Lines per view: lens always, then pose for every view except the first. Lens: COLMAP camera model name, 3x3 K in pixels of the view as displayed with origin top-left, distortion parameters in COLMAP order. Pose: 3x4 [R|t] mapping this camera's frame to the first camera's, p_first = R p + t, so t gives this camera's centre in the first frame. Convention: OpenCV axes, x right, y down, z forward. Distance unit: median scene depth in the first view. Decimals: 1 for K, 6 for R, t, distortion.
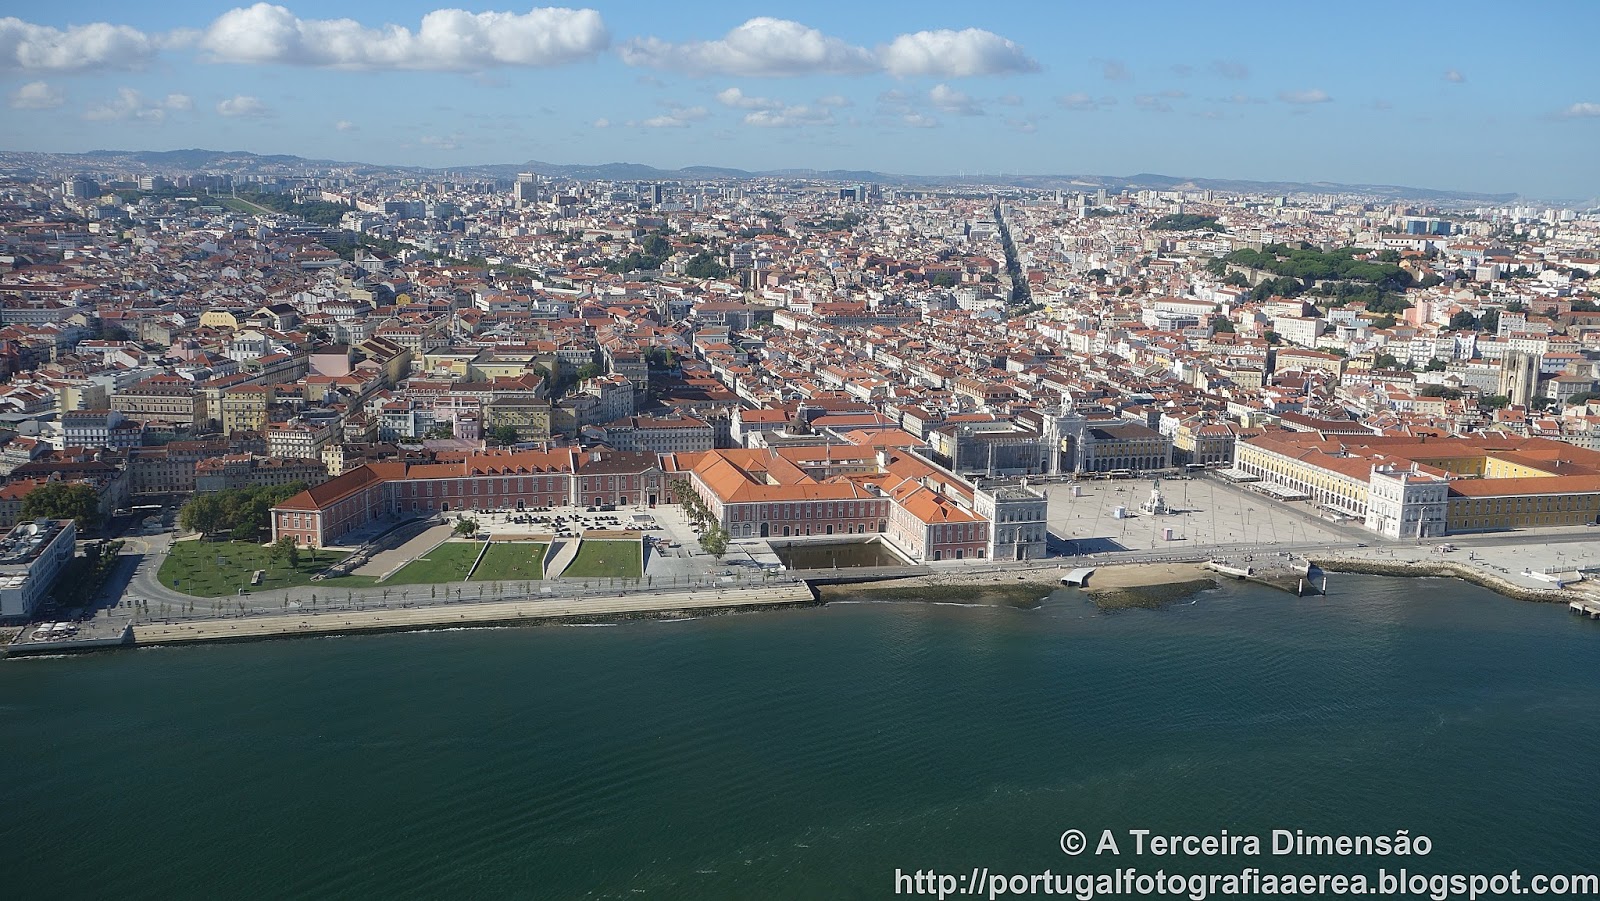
lens RADIAL K [[1321.4, 0, 800.0], [0, 1321.4, 450.5], [0, 0, 1]] dist [0.013937, 0.001124]
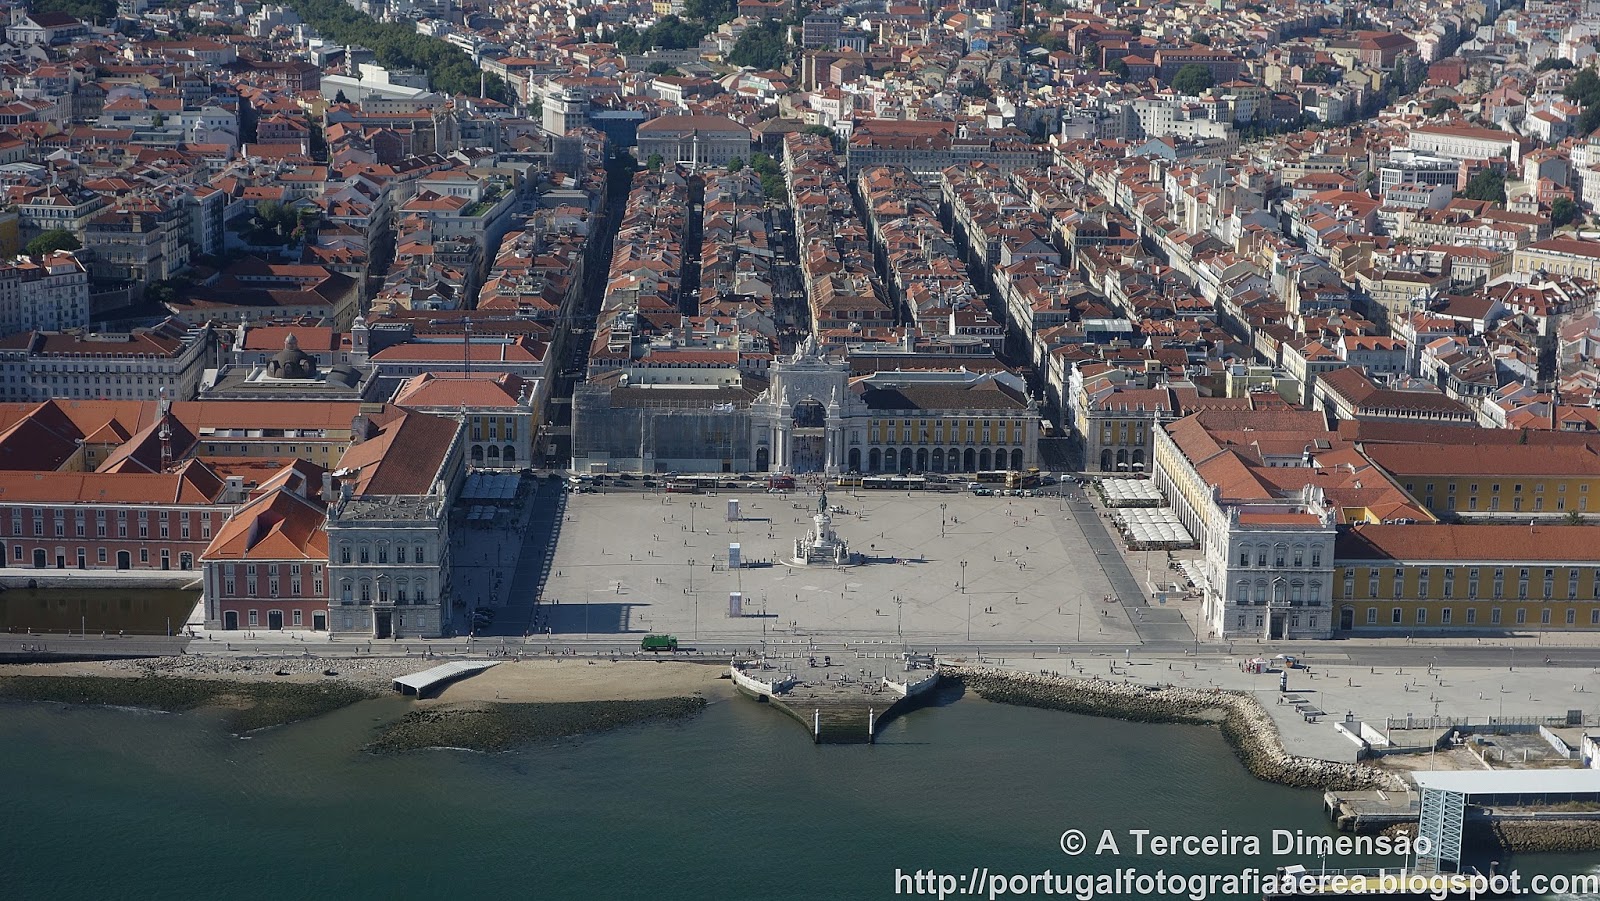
lens RADIAL K [[2531.4, 0, 800.0], [0, 2531.4, 450.5], [0, 0, 1]] dist [-0.017104, -0.006063]
pose [[0.979843, 0.043440, -0.194988, 0.500009], [-0.038881, 0.998875, 0.027152, -0.022955], [0.195948, -0.019024, 0.980430, 0.061692]]
